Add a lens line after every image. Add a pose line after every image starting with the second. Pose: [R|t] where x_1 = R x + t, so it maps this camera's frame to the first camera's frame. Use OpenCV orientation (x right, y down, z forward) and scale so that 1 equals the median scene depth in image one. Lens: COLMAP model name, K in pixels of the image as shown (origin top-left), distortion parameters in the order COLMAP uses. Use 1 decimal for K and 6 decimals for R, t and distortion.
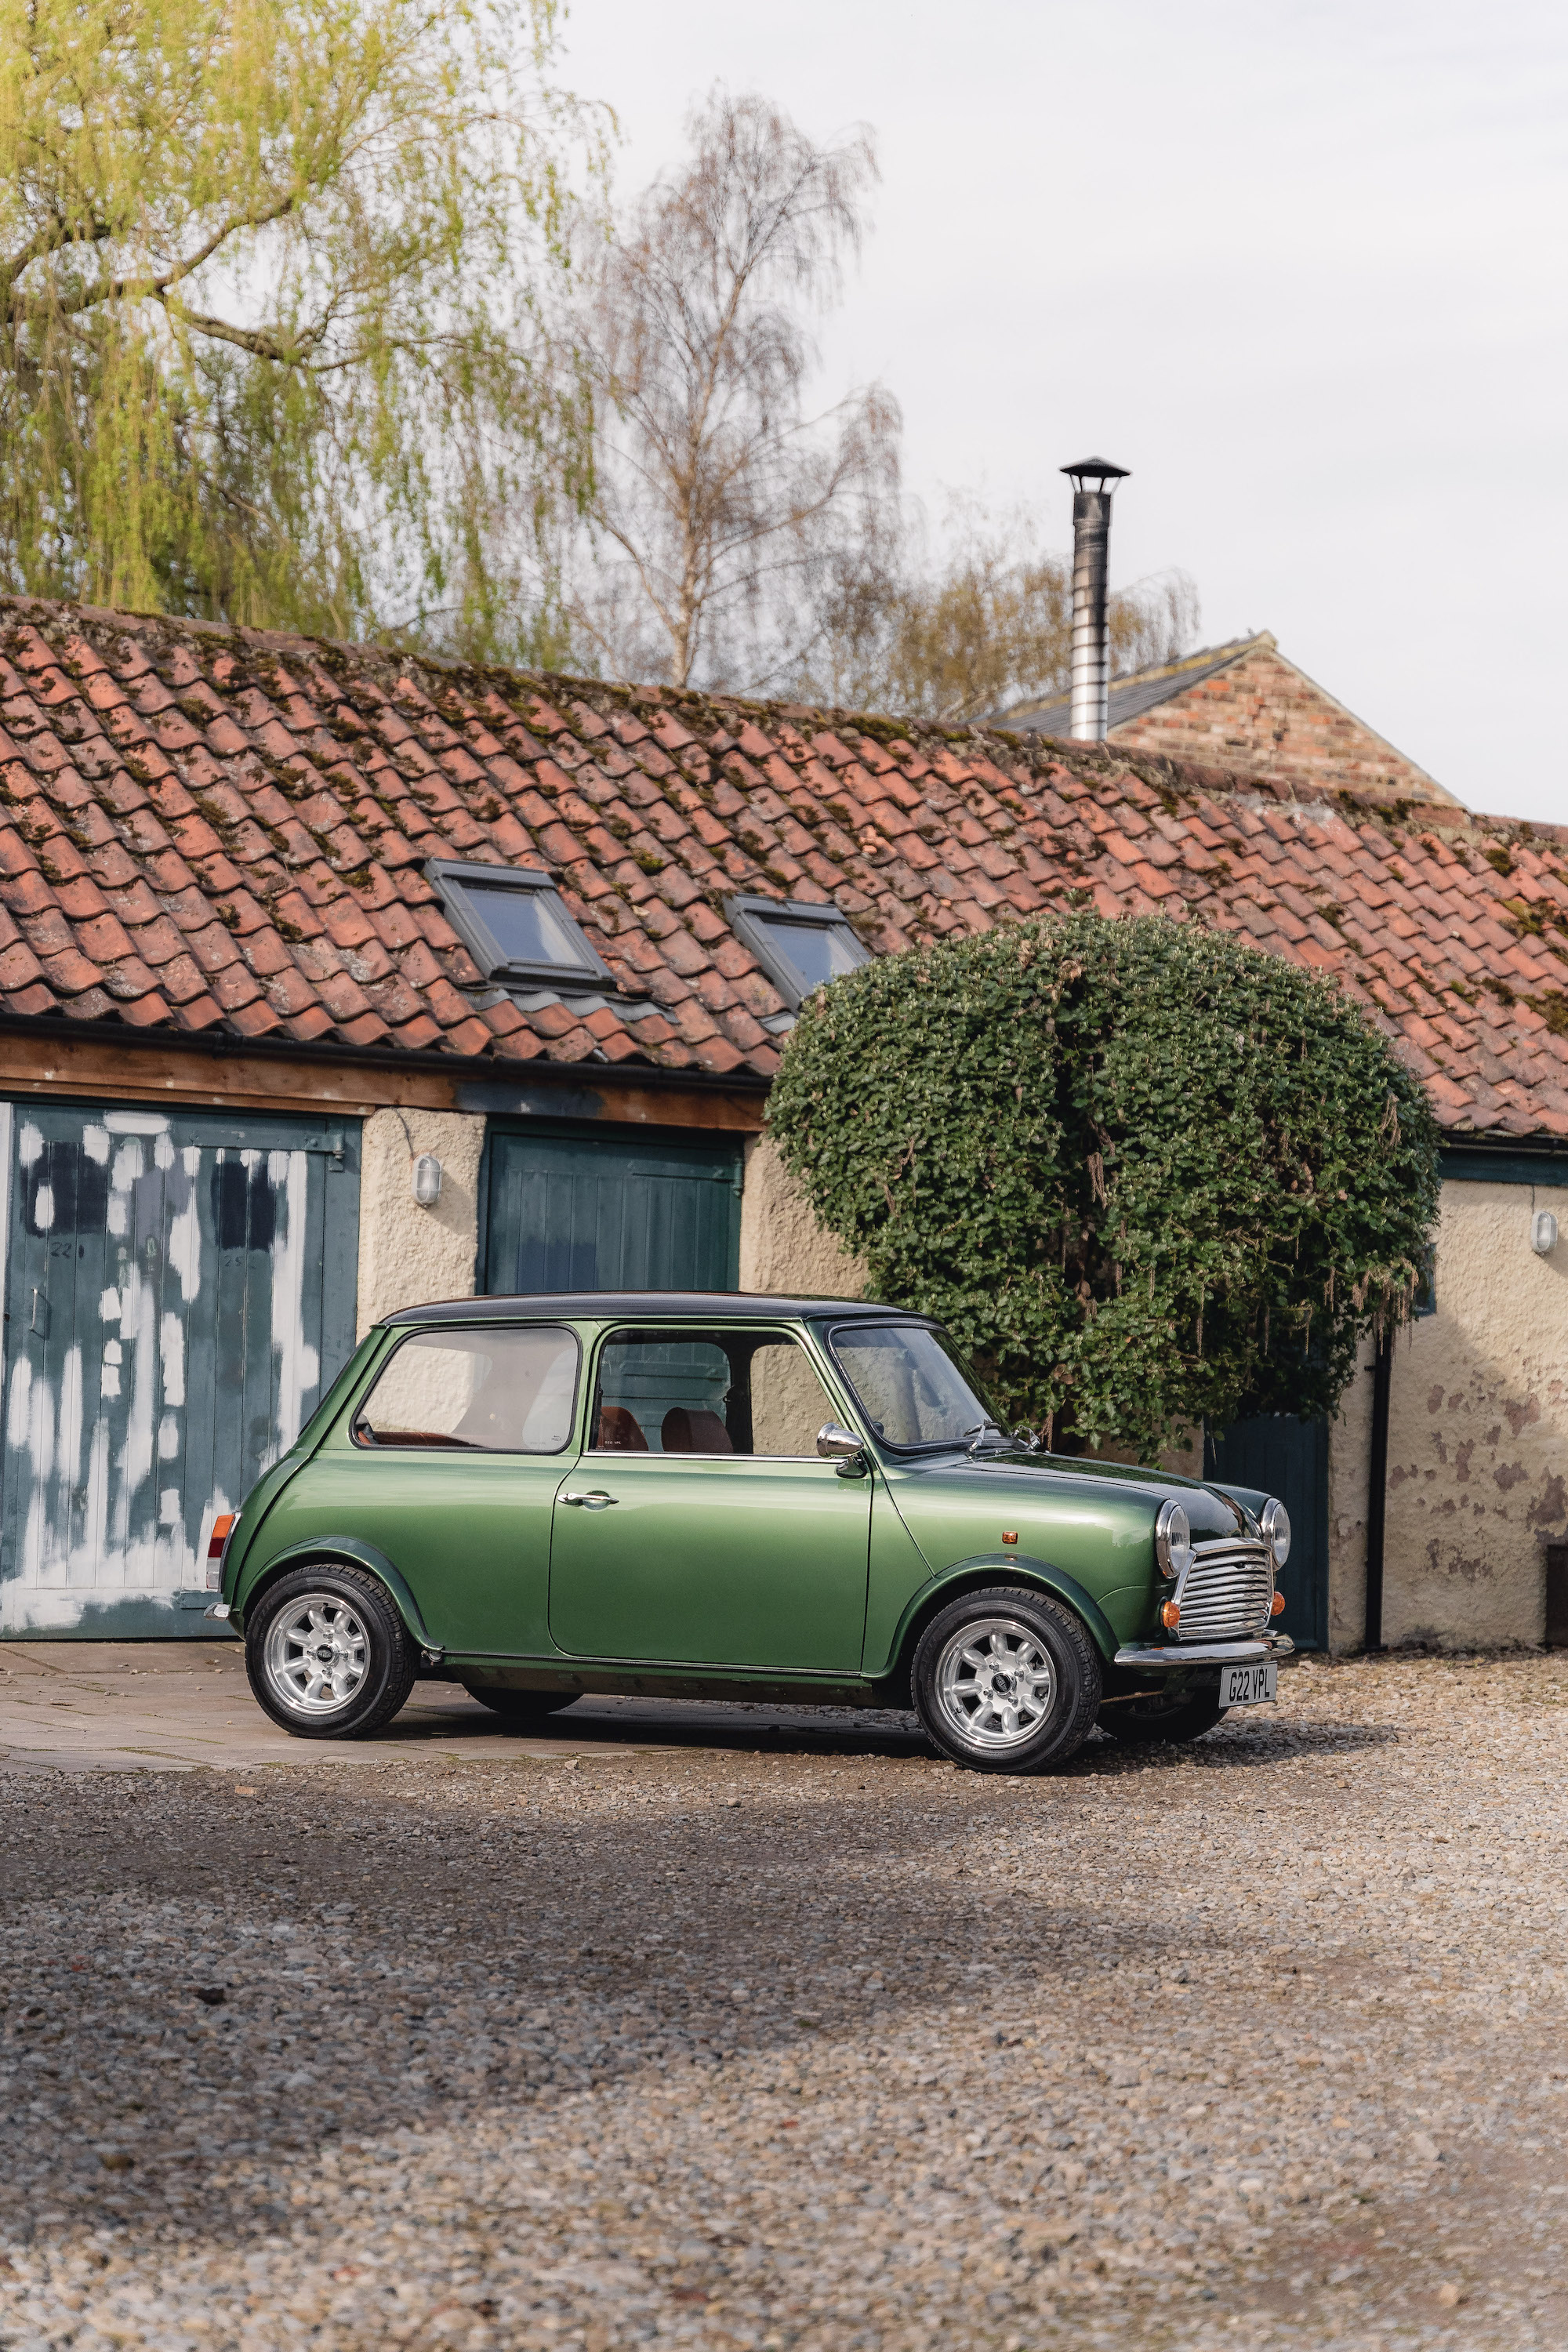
lens RADIAL K [[4503.2, 0, 784.0], [0, 4503.2, 1176.0], [0, 0, 1]] dist [-0.002598, 0.024601]
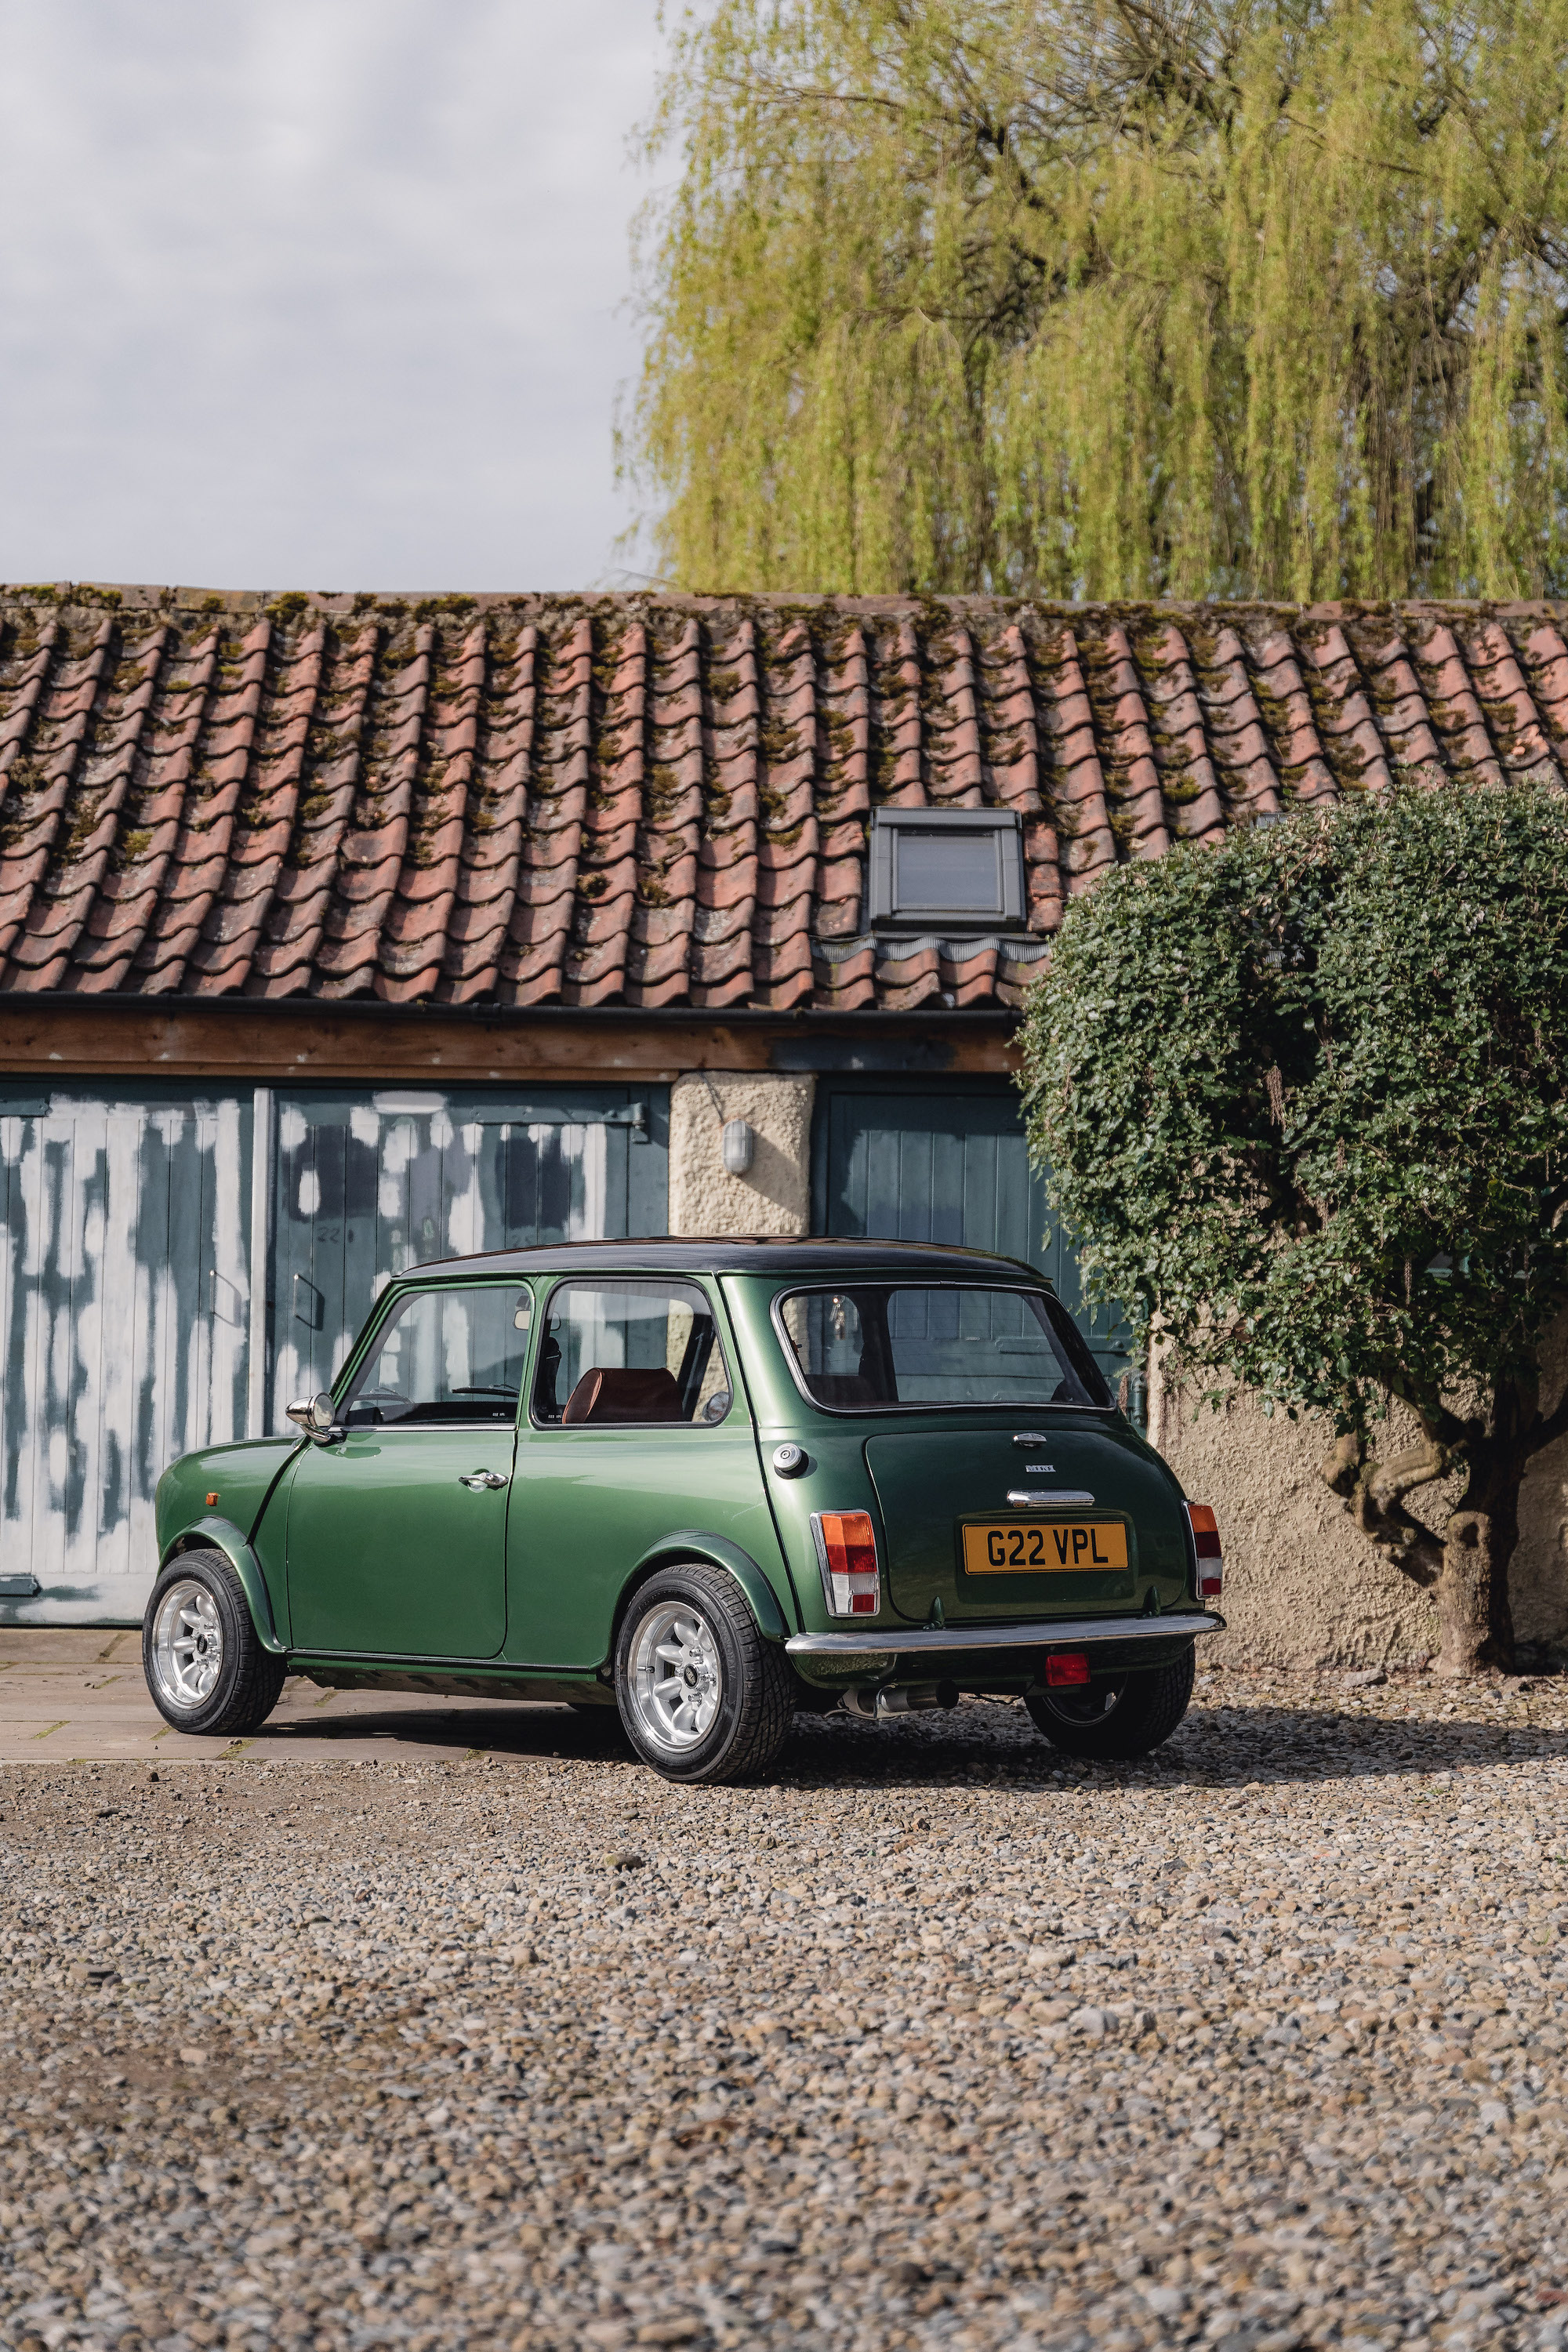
lens RADIAL K [[3949.3, 0, 713.8], [0, 3949.3, 1173.6], [0, 0, 1]] dist [0.124676, -0.170844]
pose [[0.819303, -0.051045, -0.571084, 0.399521], [0.040370, 0.998693, -0.031350, 0.033271], [0.571937, 0.002631, 0.820293, 0.336936]]
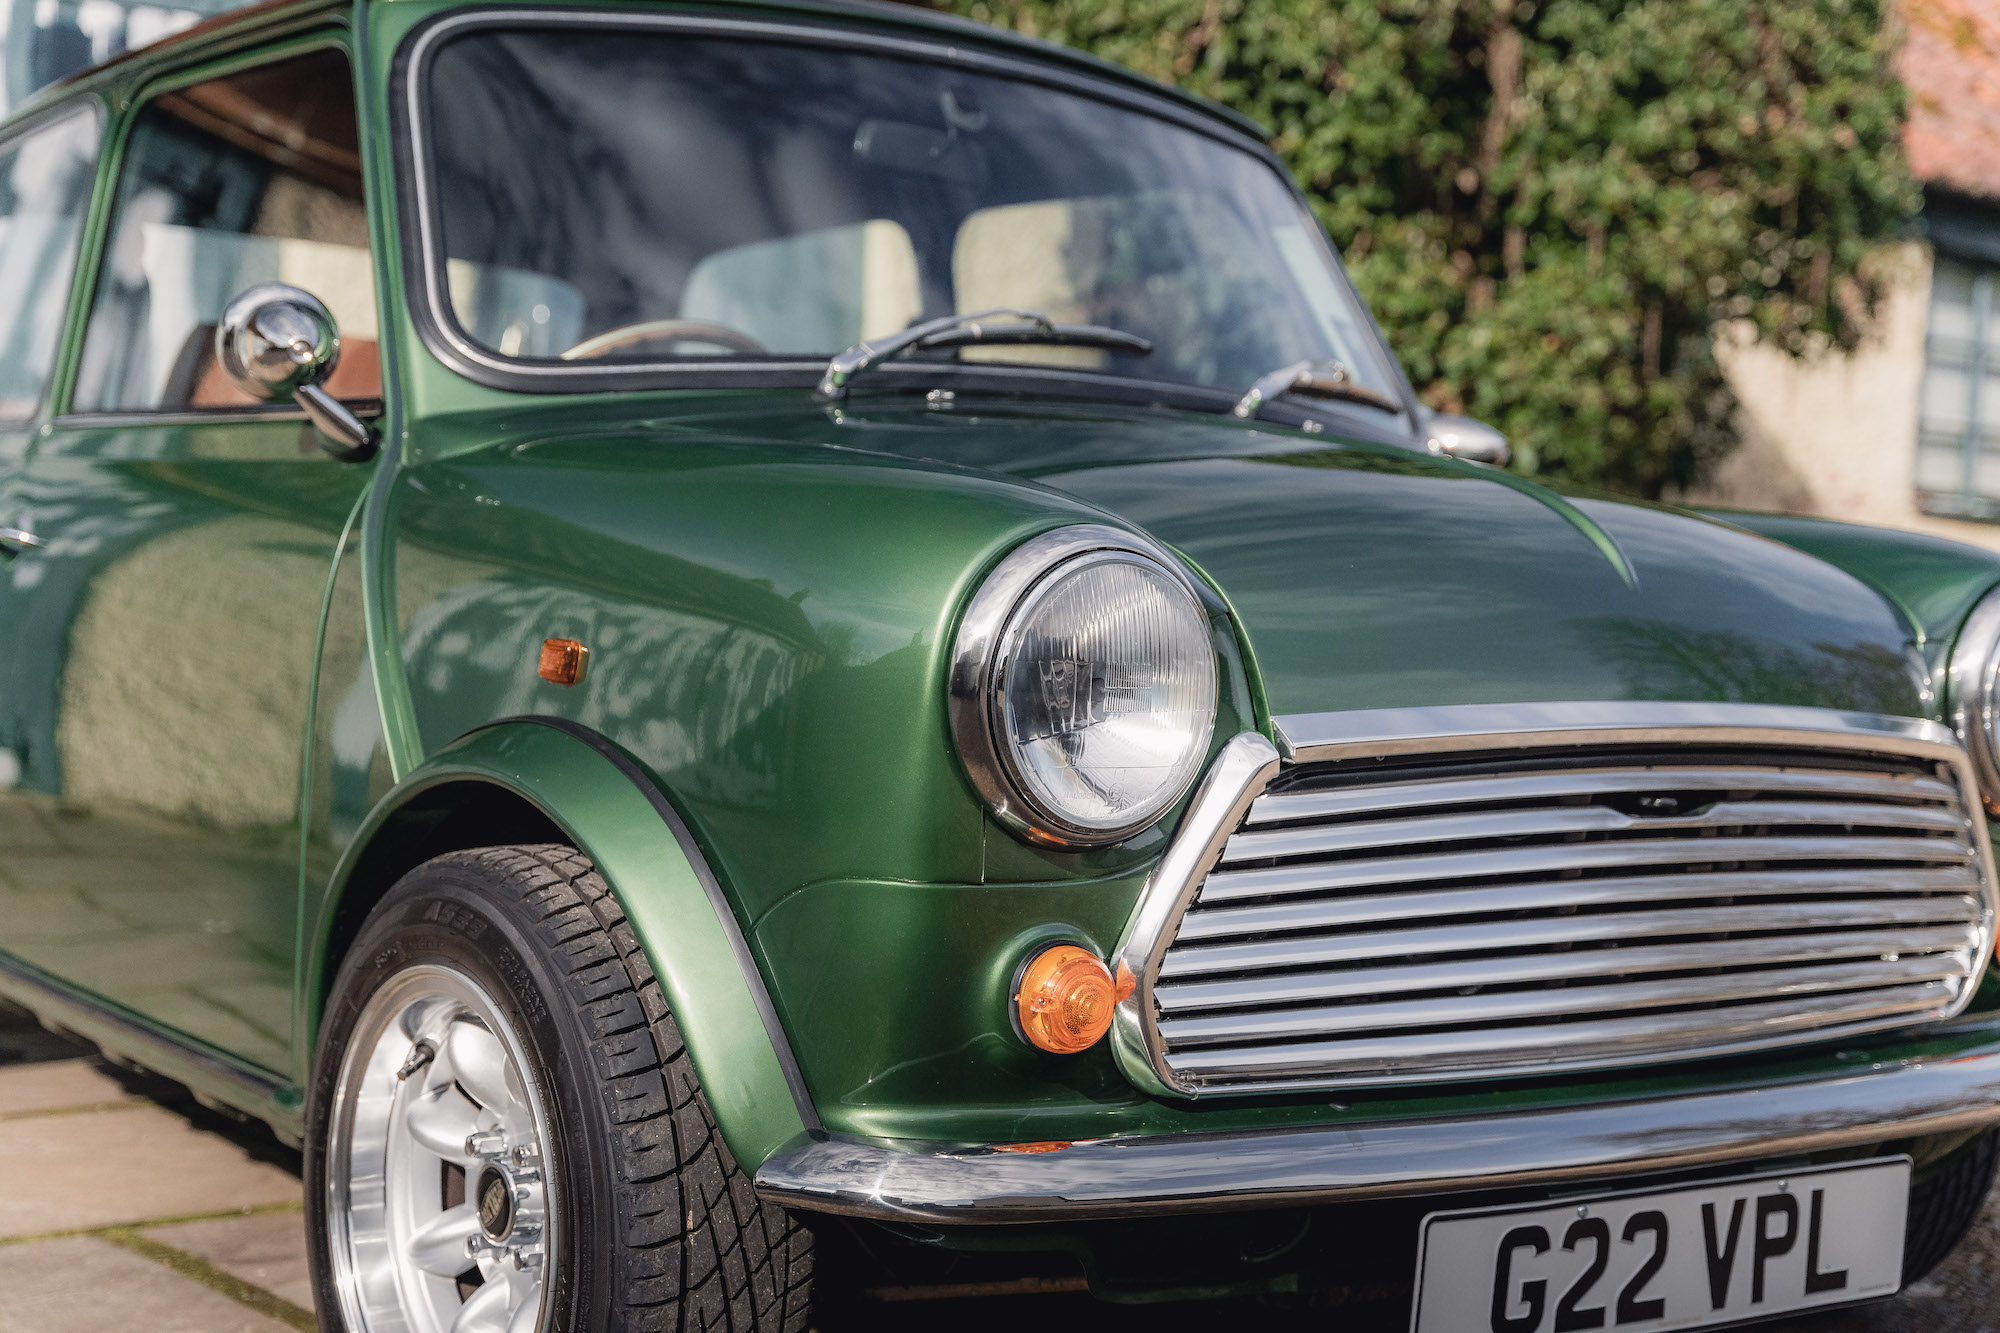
lens RADIAL K [[2987.3, 0, 1000.0], [0, 2987.3, 666.5], [0, 0, 1]] dist [0.026907, 0.117548]
pose [[0.994803, 0.006886, 0.101583, -0.038268], [-0.015578, 0.996257, 0.085028, 0.045818], [-0.100617, -0.086168, 0.991187, 0.597898]]
